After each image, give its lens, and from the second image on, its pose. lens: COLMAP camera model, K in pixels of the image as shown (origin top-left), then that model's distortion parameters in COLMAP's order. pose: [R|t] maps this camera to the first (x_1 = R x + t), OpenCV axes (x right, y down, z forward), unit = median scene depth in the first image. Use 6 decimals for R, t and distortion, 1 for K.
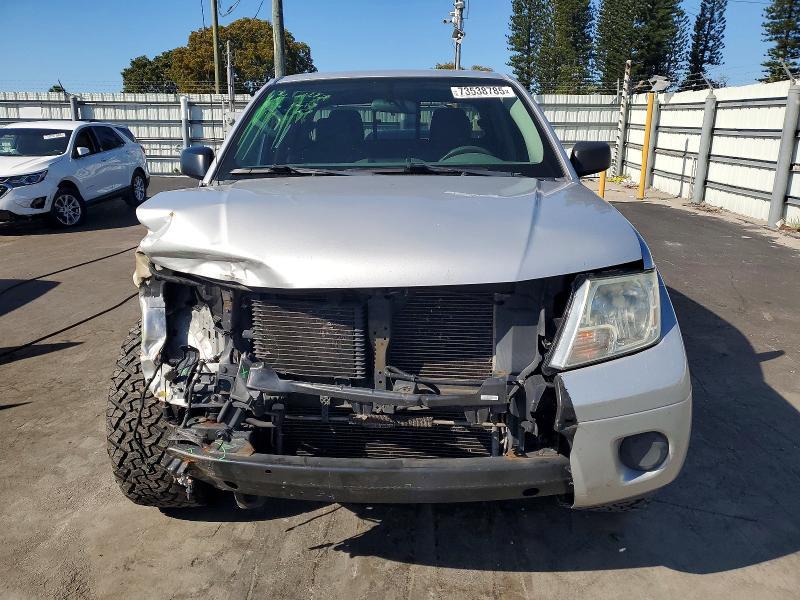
lens RADIAL K [[664.7, 0, 400.0], [0, 664.7, 300.0], [0, 0, 1]] dist [0.009964, 0.009156]
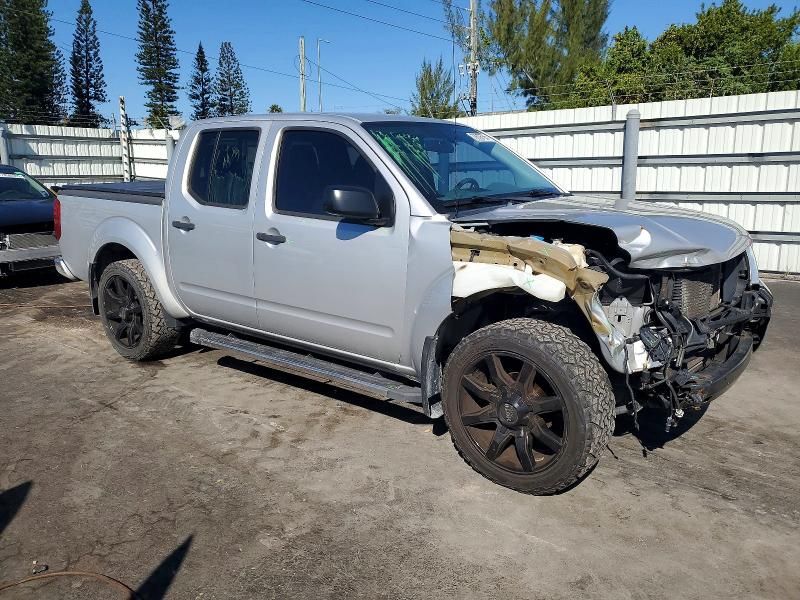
lens RADIAL K [[664.7, 0, 400.0], [0, 664.7, 300.0], [0, 0, 1]] dist [0.009964, 0.009156]
pose [[0.553556, -0.170854, 0.815098, -0.184268], [0.207594, 0.976144, 0.063628, -0.018873], [-0.806524, 0.133987, 0.575819, 0.066121]]
